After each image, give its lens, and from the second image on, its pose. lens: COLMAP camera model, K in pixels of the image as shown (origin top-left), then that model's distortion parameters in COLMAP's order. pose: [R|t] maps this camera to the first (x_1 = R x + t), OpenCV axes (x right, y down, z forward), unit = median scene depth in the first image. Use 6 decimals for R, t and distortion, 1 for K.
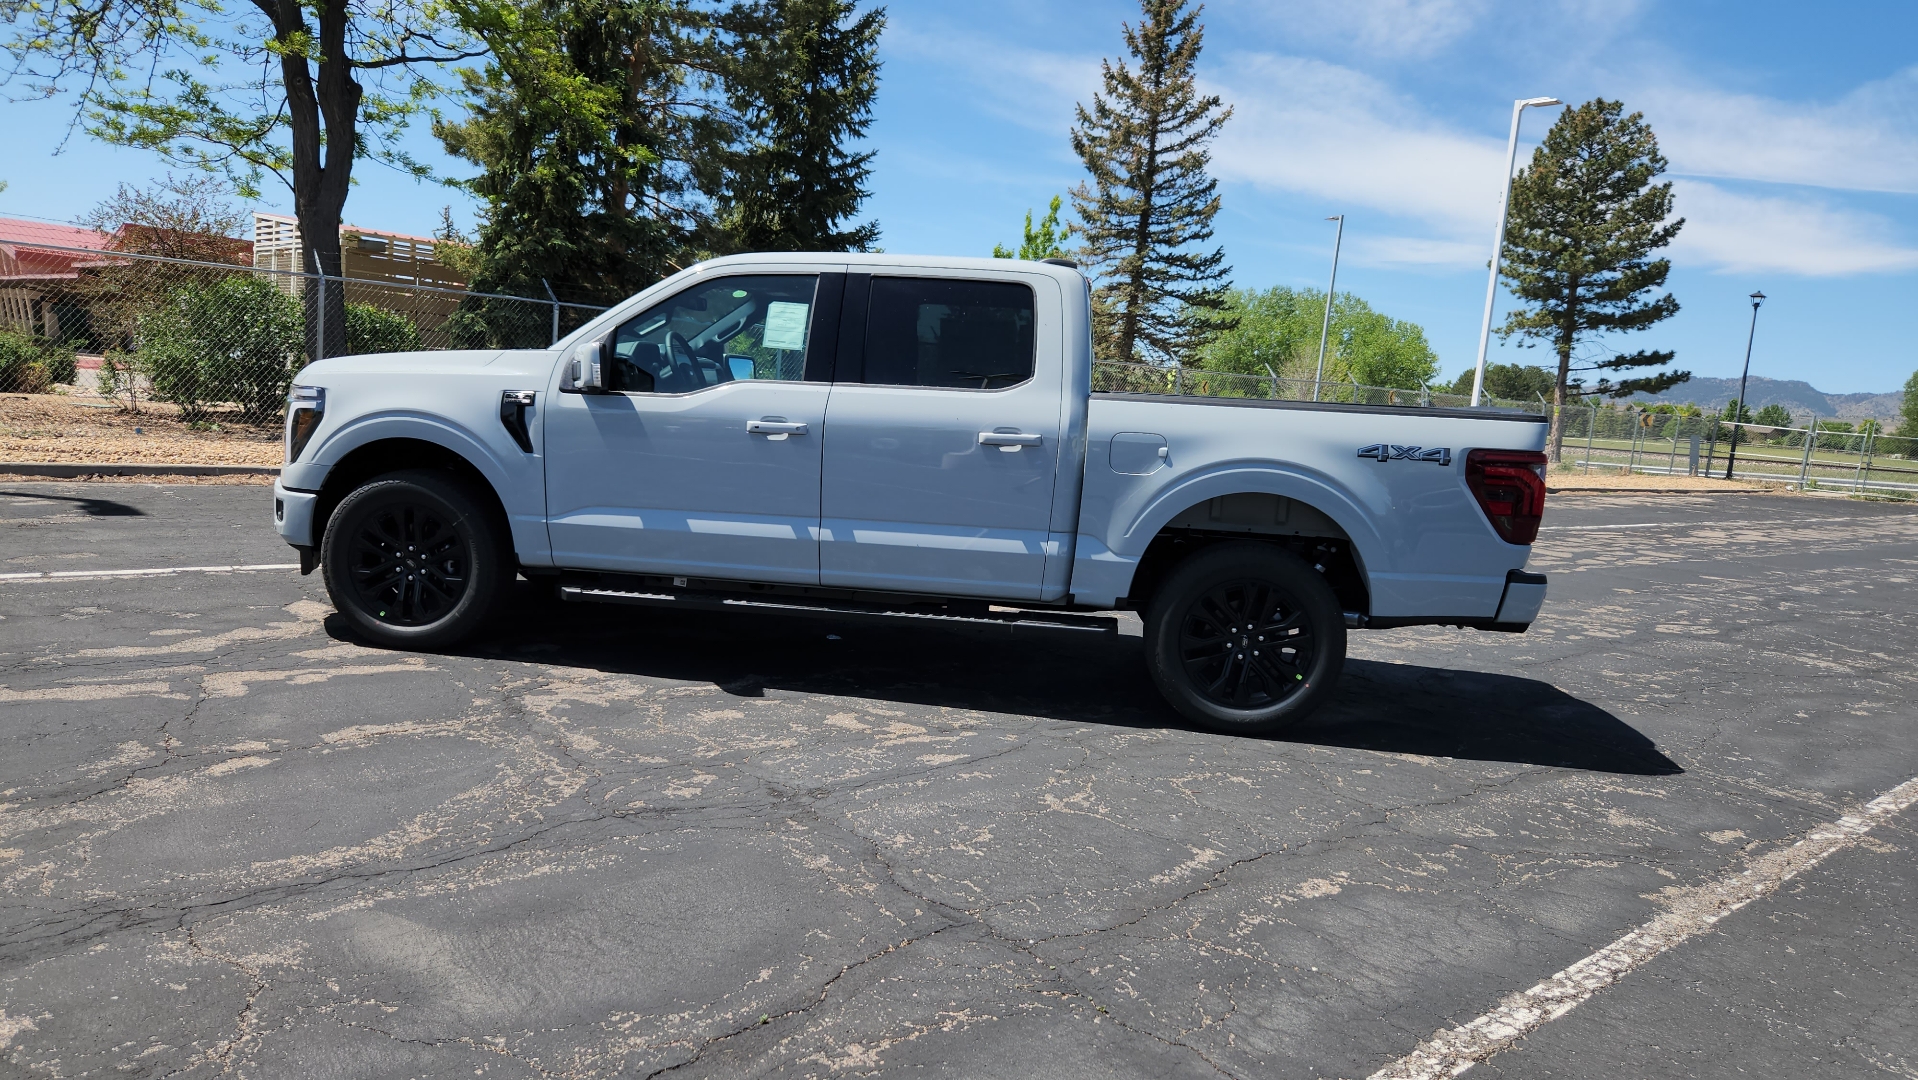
lens RADIAL K [[1306.9, 0, 937.1], [0, 1306.9, 544.1], [0, 0, 1]] dist [0.074247, -0.061373]
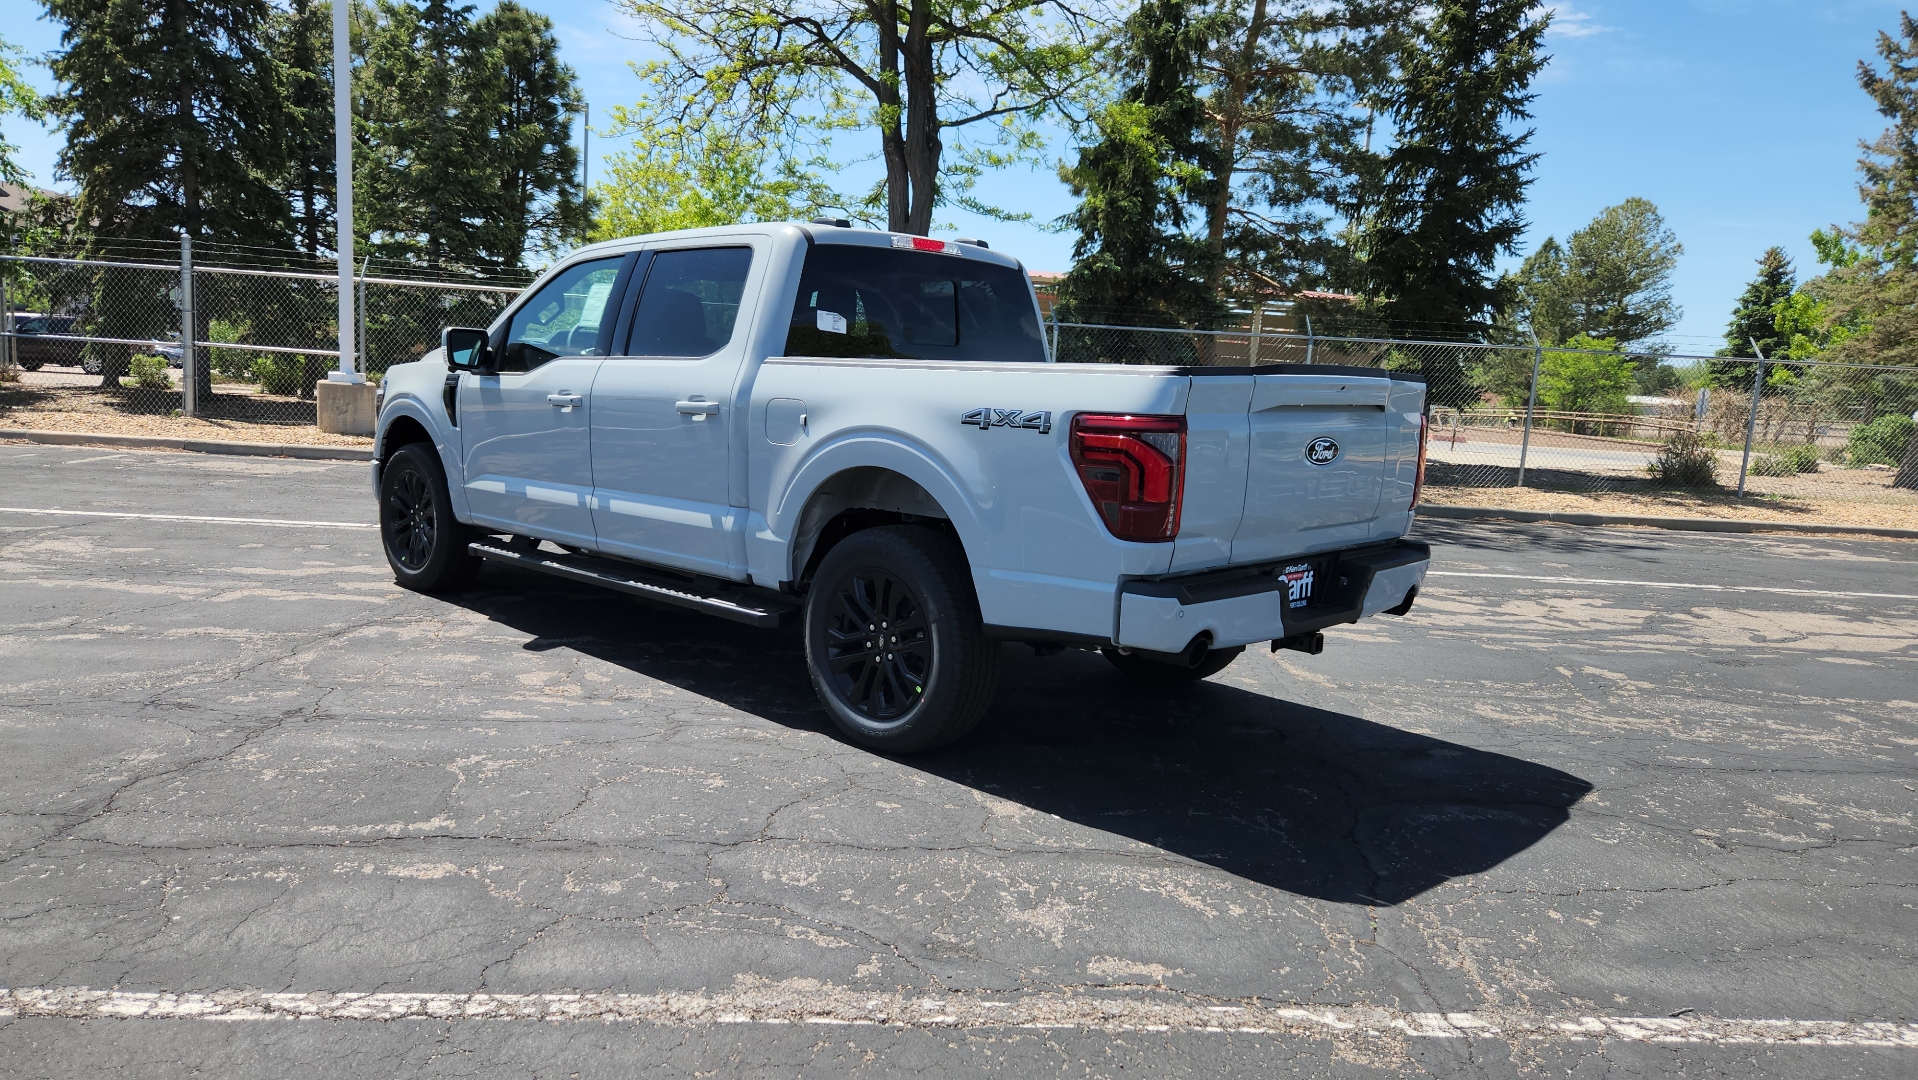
lens RADIAL K [[1315.9, 0, 926.0], [0, 1315.9, 541.4], [0, 0, 1]] dist [0.070807, -0.047839]
pose [[0.787172, 0.049535, -0.614741, 0.750439], [-0.069635, 0.997534, -0.008786, 0.013932], [0.612790, 0.049723, 0.788680, 0.326406]]
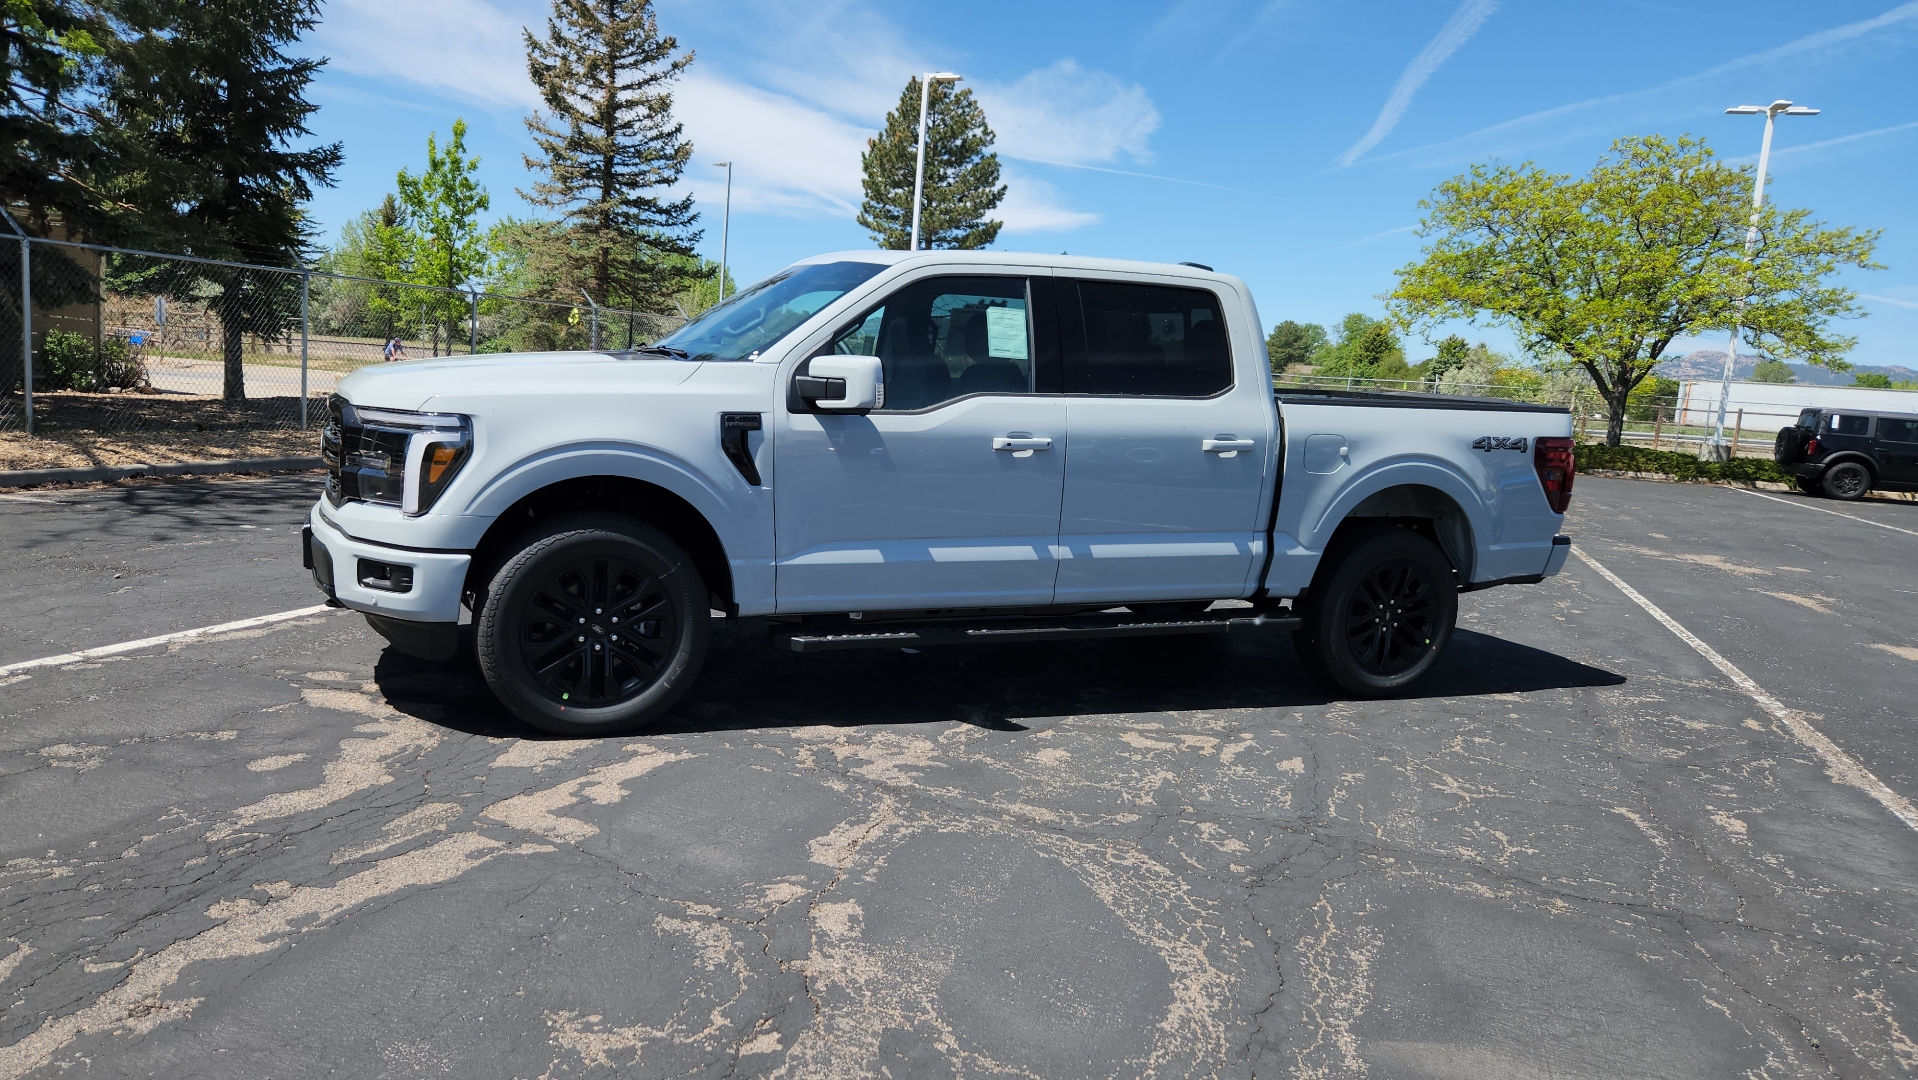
lens RADIAL K [[1302.2, 0, 922.2], [0, 1302.2, 541.7], [0, 0, 1]] dist [0.075719, -0.065146]
pose [[0.865451, -0.082584, 0.494140, -0.635807], [0.058004, 0.996204, 0.064902, -0.081557], [-0.497625, -0.027507, 0.866956, 0.215789]]
